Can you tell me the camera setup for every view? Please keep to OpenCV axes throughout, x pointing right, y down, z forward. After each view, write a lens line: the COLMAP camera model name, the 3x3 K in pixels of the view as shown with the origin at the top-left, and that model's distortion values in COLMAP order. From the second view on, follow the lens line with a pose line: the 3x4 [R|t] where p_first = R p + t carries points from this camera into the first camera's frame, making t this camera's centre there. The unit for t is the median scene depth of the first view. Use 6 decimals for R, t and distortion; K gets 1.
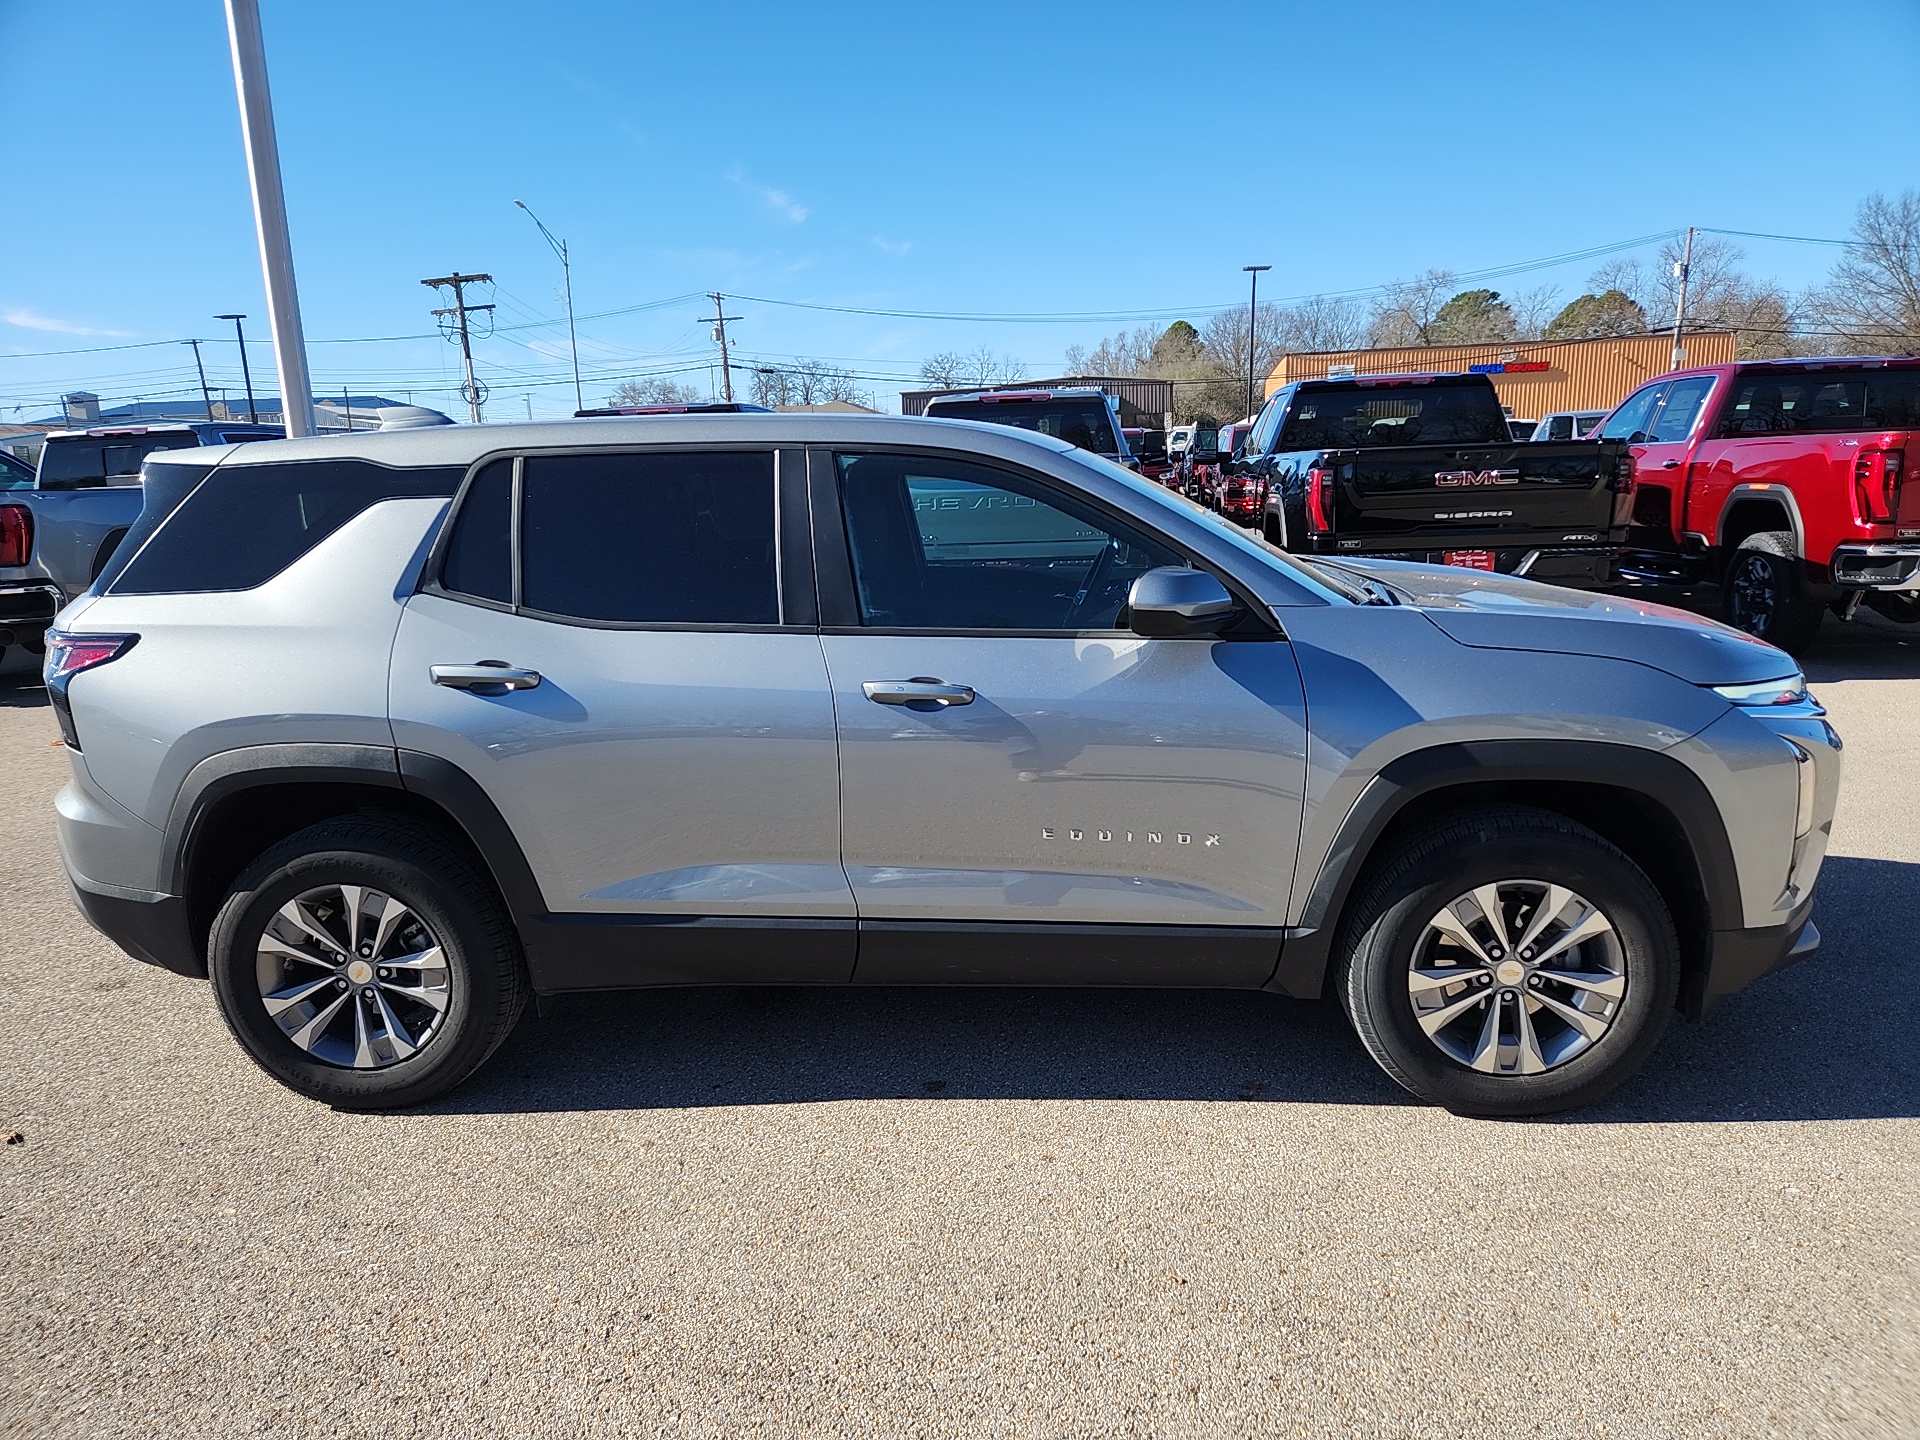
lens RADIAL K [[1278.7, 0, 954.8], [0, 1278.7, 739.7], [0, 0, 1]] dist [0.046225, -0.029007]
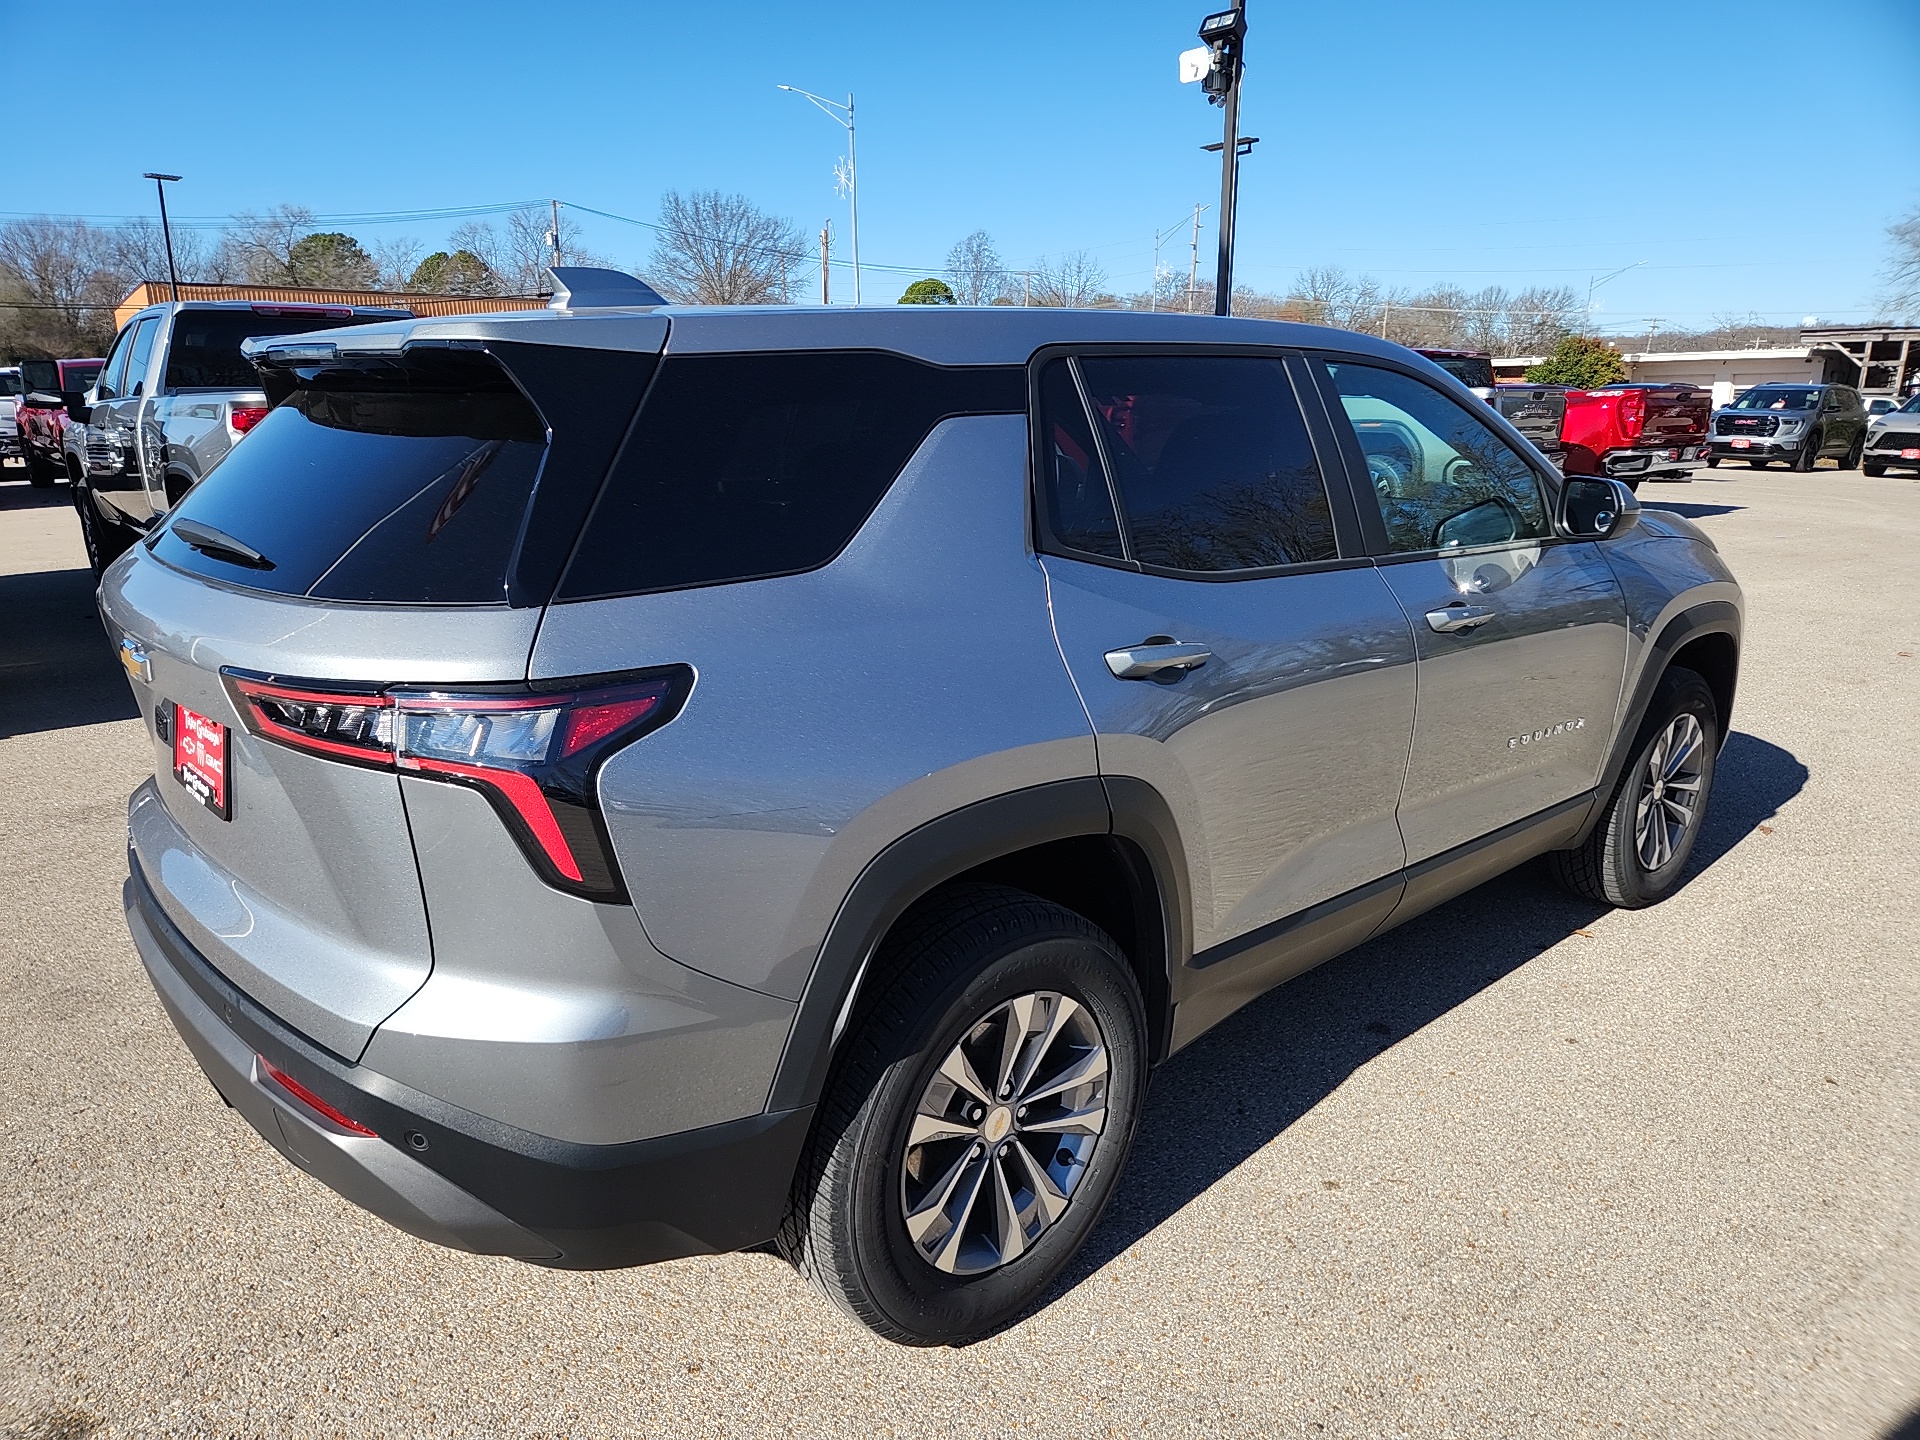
lens RADIAL K [[1278.7, 0, 934.1], [0, 1278.7, 747.5], [0, 0, 1]] dist [0.046225, -0.029007]
pose [[0.696893, -0.166728, 0.697526, -0.918990], [0.139098, 0.985555, 0.096604, -0.083435], [-0.703557, 0.029702, 0.710018, 0.541428]]
